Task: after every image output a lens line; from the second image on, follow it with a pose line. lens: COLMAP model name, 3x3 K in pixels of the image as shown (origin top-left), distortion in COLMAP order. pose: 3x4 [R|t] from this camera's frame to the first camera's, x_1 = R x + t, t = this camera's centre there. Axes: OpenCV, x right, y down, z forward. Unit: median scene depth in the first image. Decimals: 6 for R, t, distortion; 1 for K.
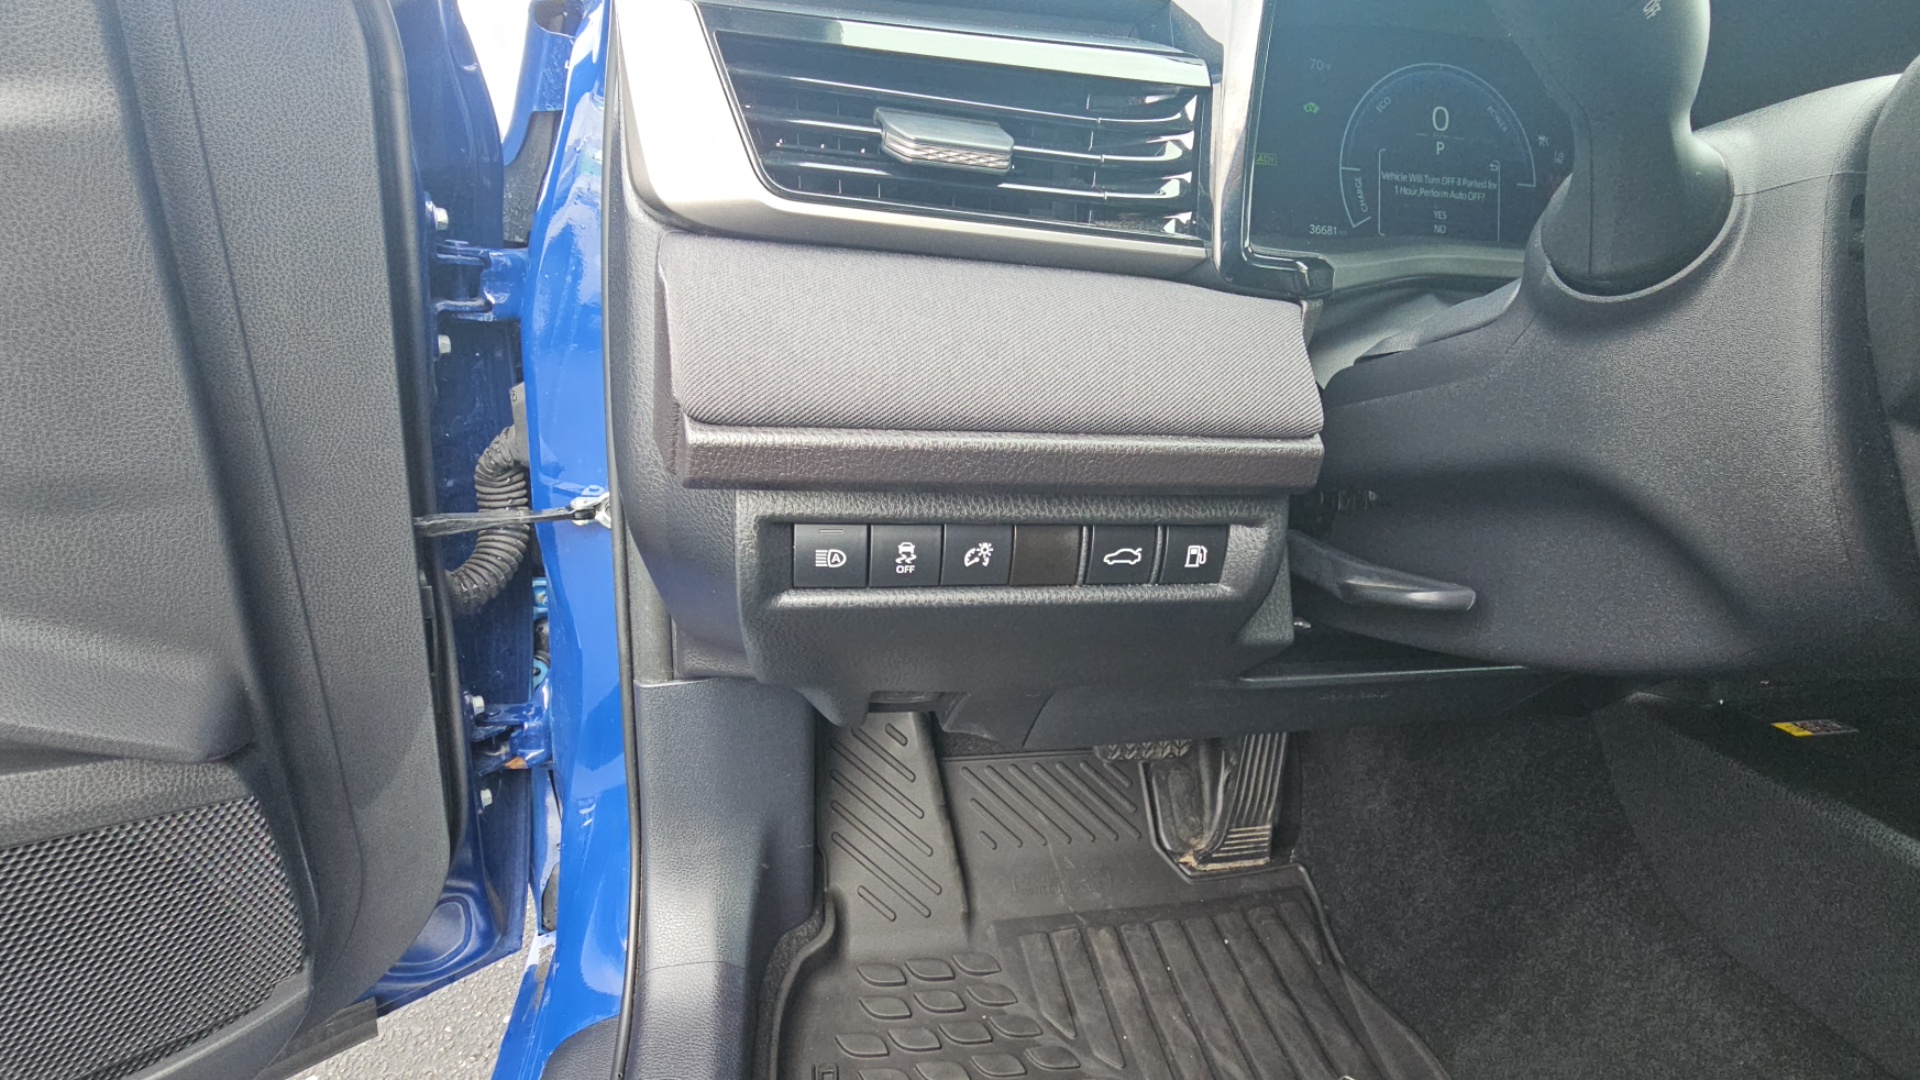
lens RADIAL K [[861.3, 0, 978.3], [0, 861.3, 544.7], [0, 0, 1]] dist [0.009624, -0.006169]
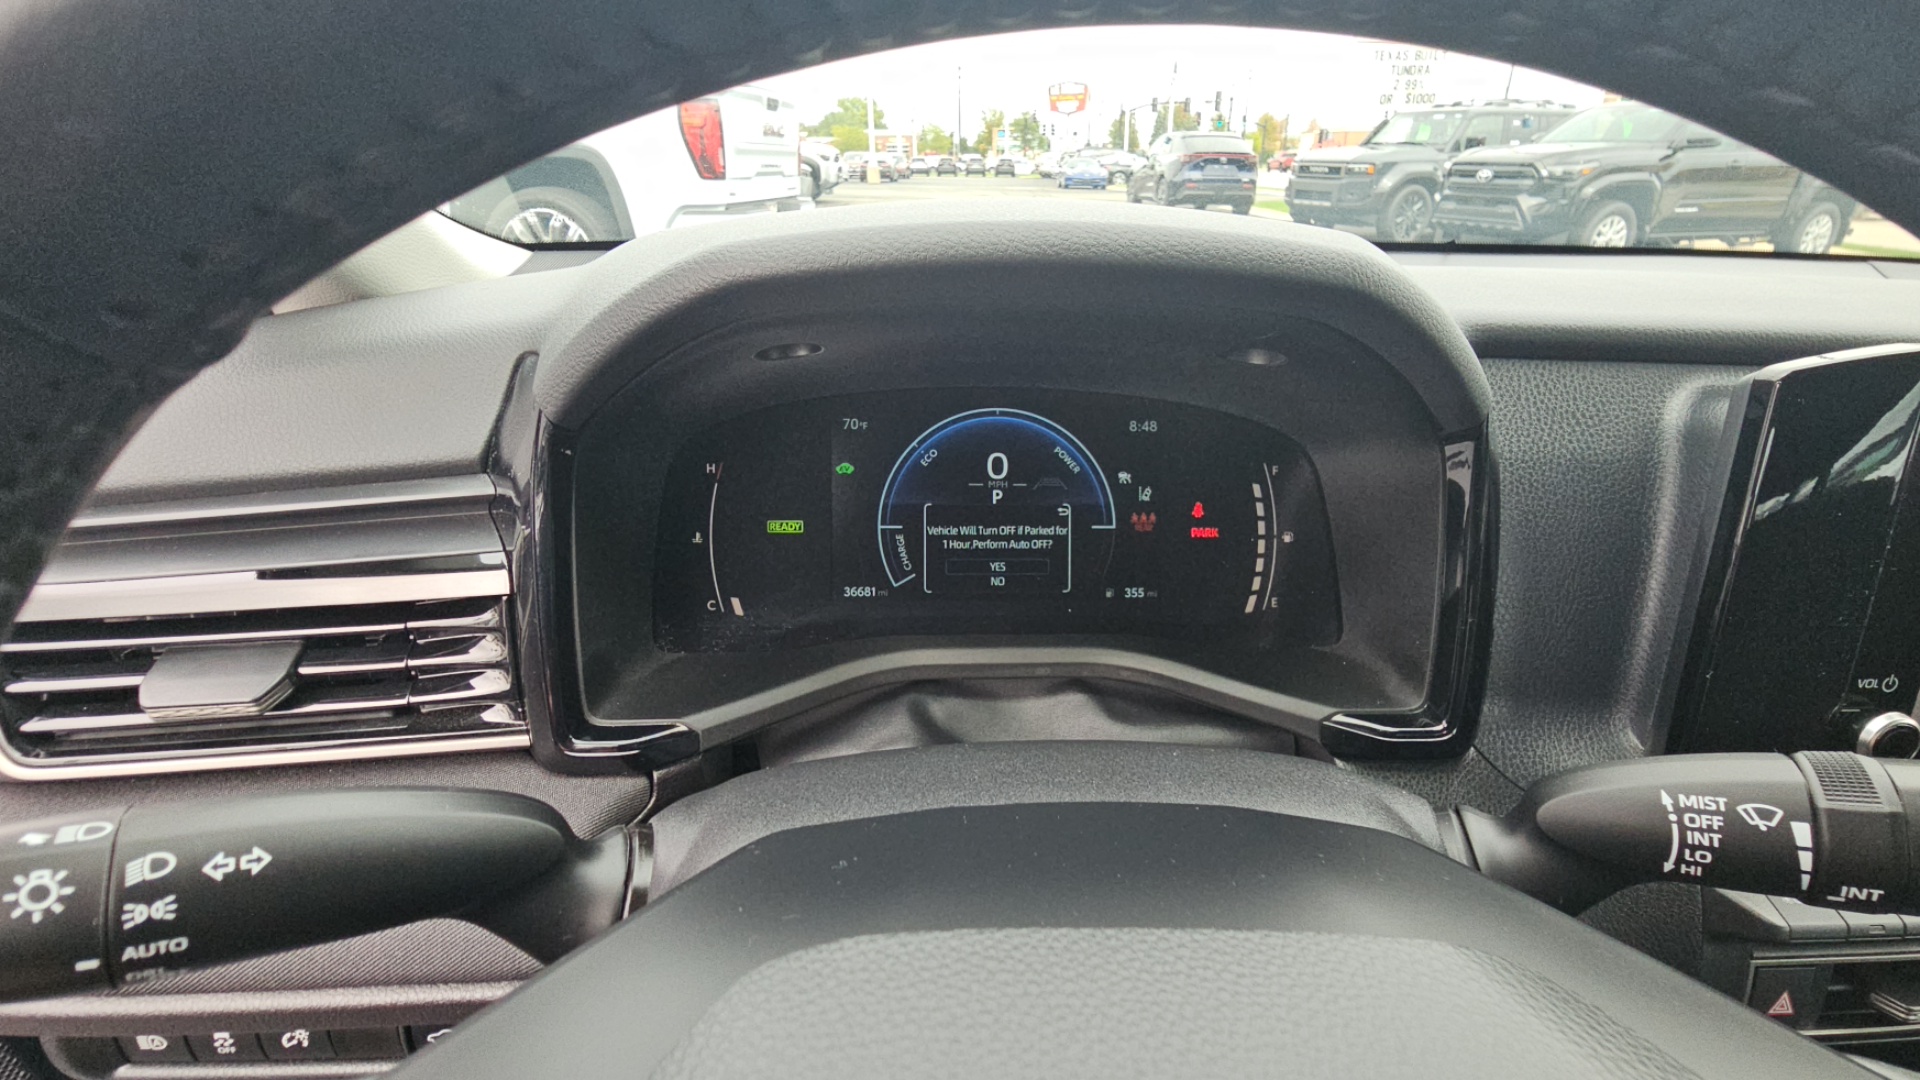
lens RADIAL K [[861.3, 0, 984.2], [0, 861.3, 547.3], [0, 0, 1]] dist [0.009624, -0.006169]
pose [[0.987361, 0.009352, -0.158213, 0.665780], [-0.009439, 0.999955, 0.000204, -0.400195], [0.158207, 0.001292, 0.987405, 0.060986]]
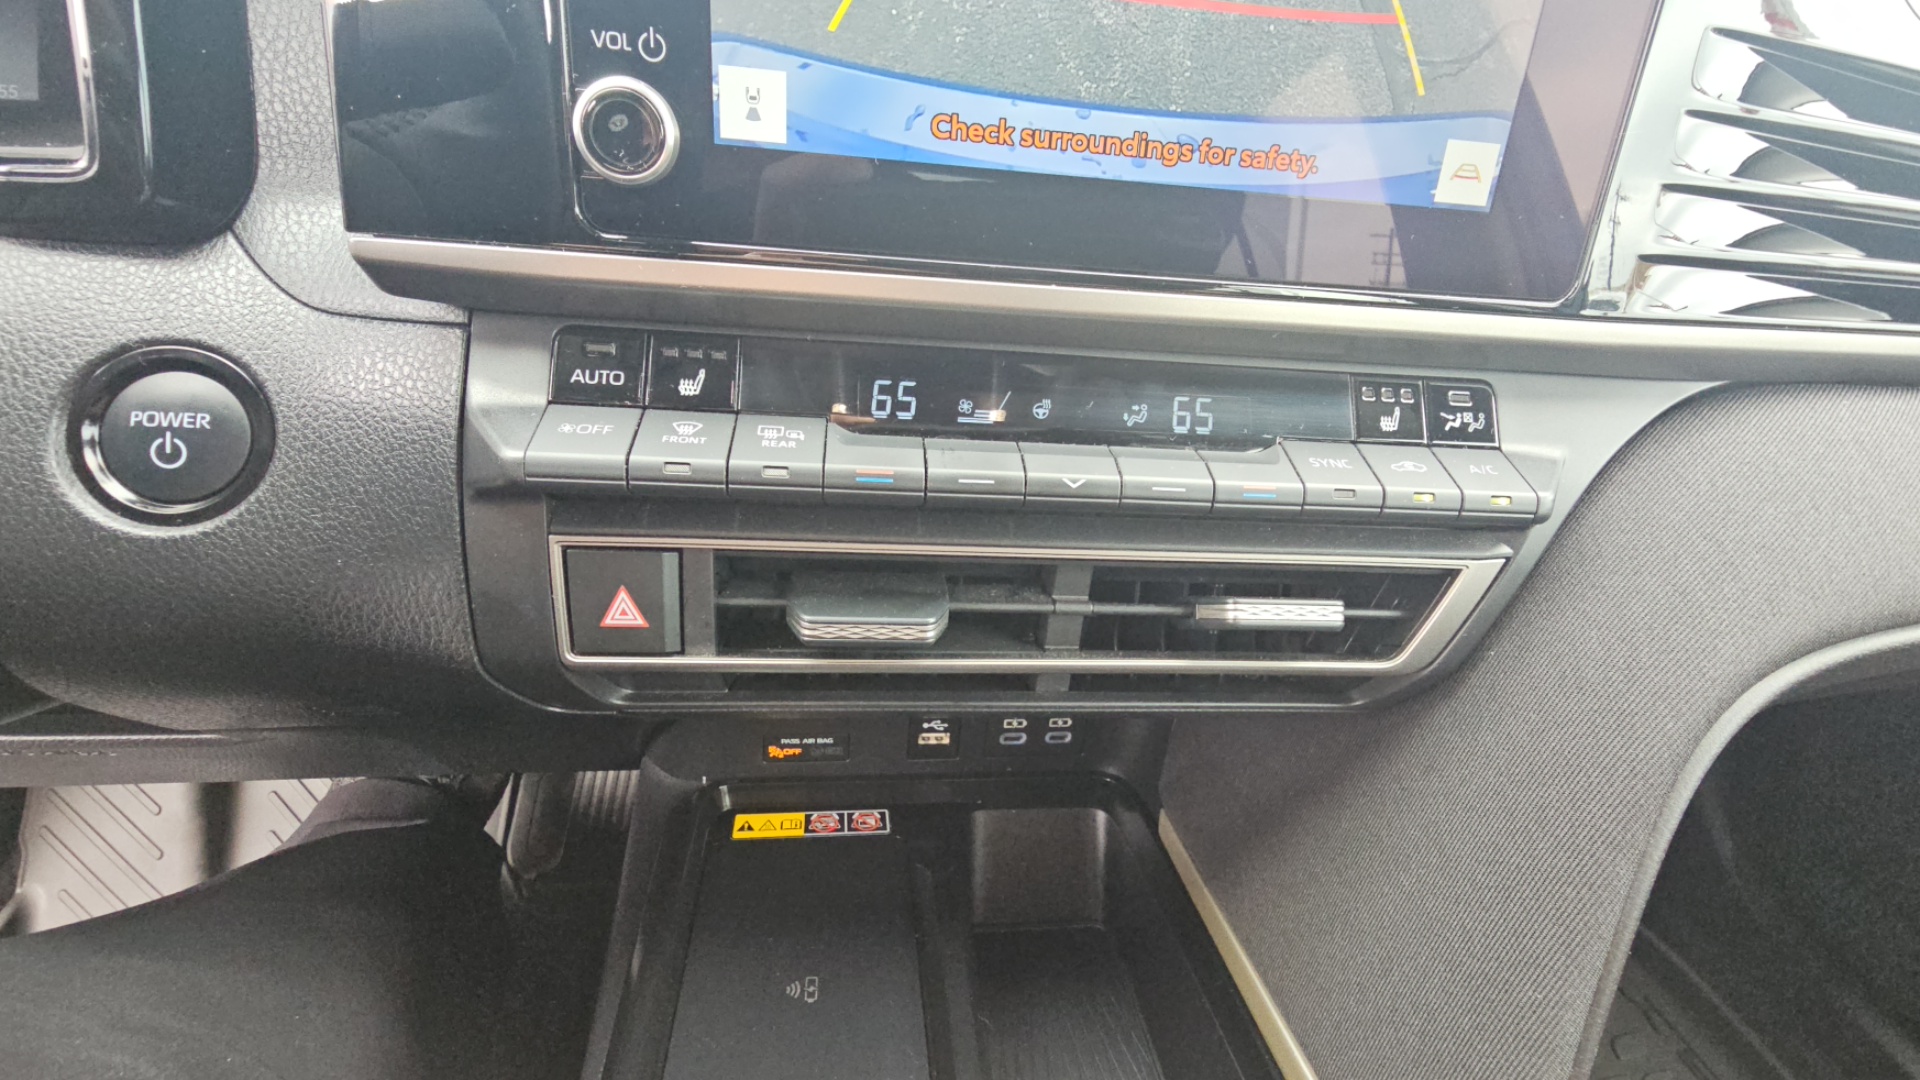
lens RADIAL K [[861.3, 0, 990.7], [0, 861.3, 546.2], [0, 0, 1]] dist [0.009624, -0.006169]
pose [[0.997250, 0.049500, -0.055152, 1.453762], [-0.044724, 0.995403, 0.084695, -0.104829], [0.059091, -0.081995, 0.994879, 0.421358]]
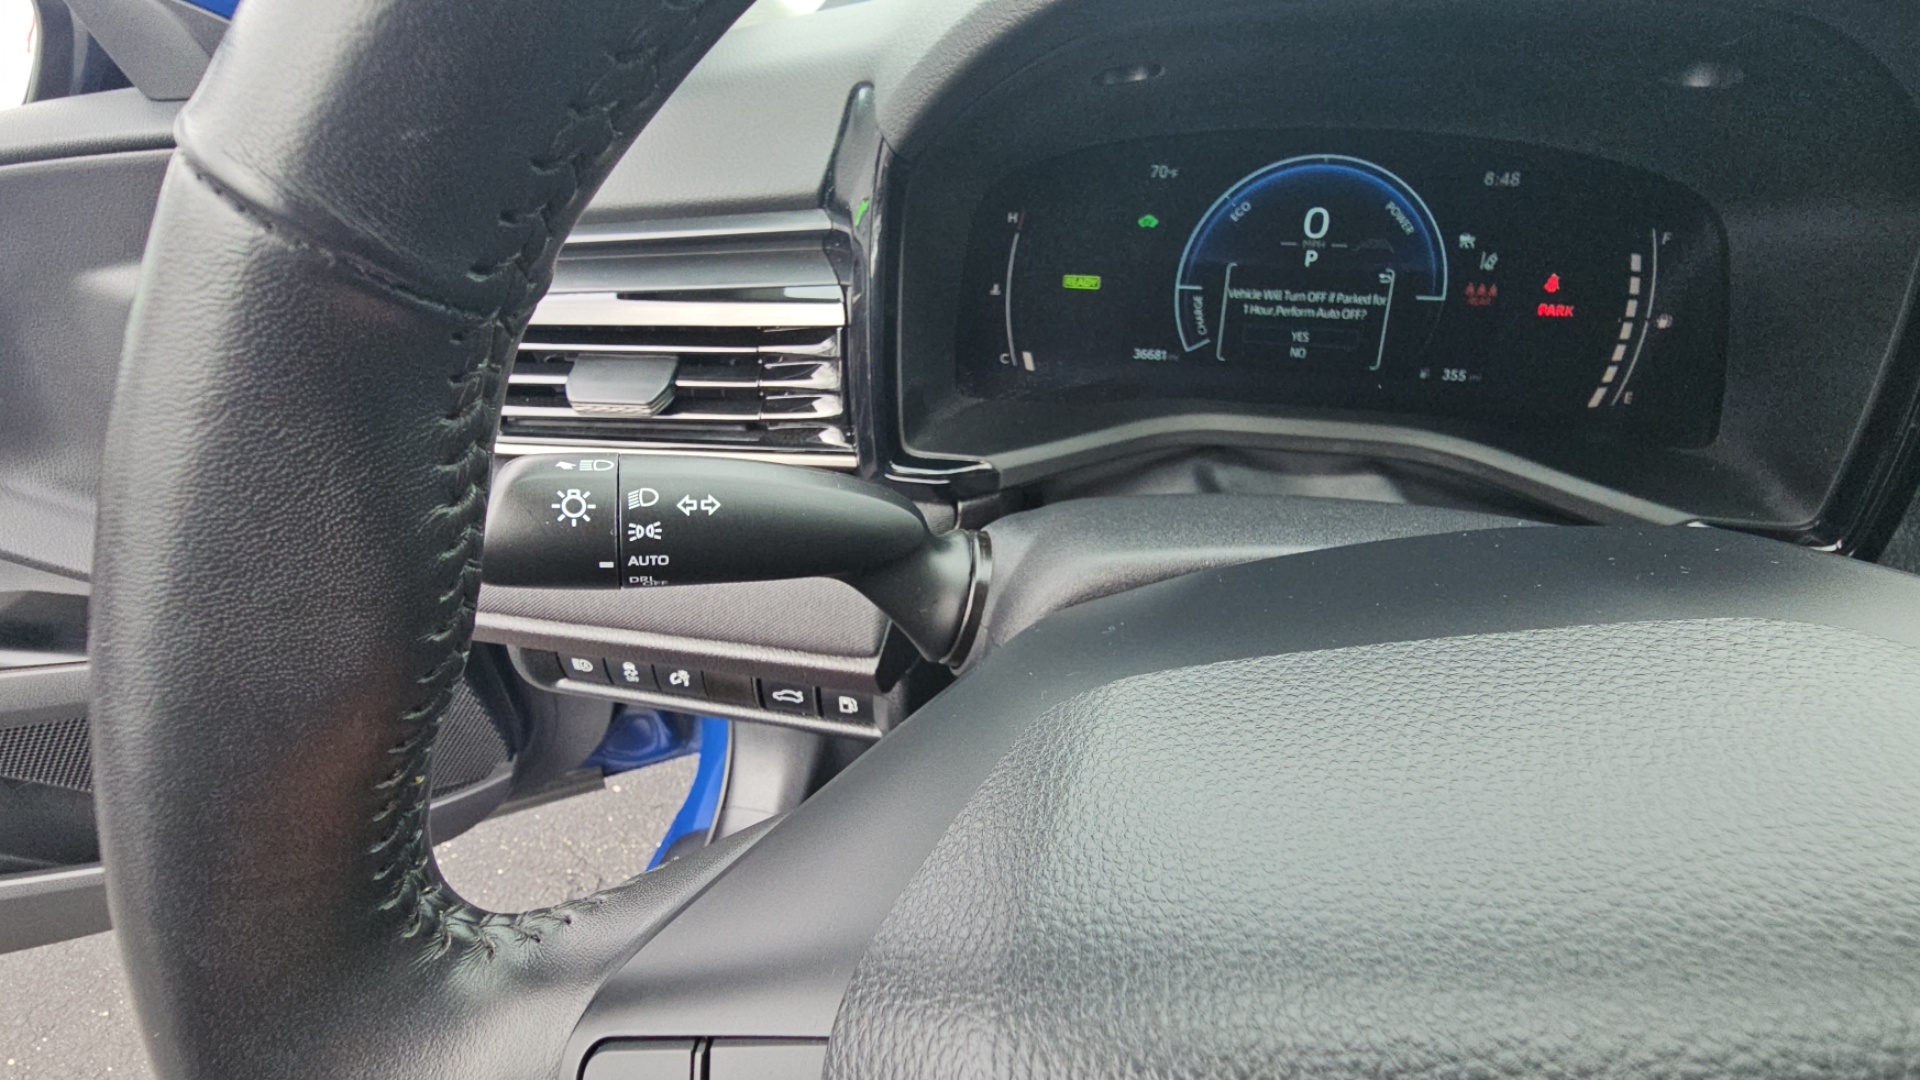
lens RADIAL K [[861.3, 0, 985.0], [0, 861.3, 546.2], [0, 0, 1]] dist [0.009624, -0.006169]
pose [[0.909266, 0.158753, -0.384750, 0.612089], [-0.067279, 0.968305, 0.240539, -0.361944], [0.410742, -0.192829, 0.891128, 0.027550]]
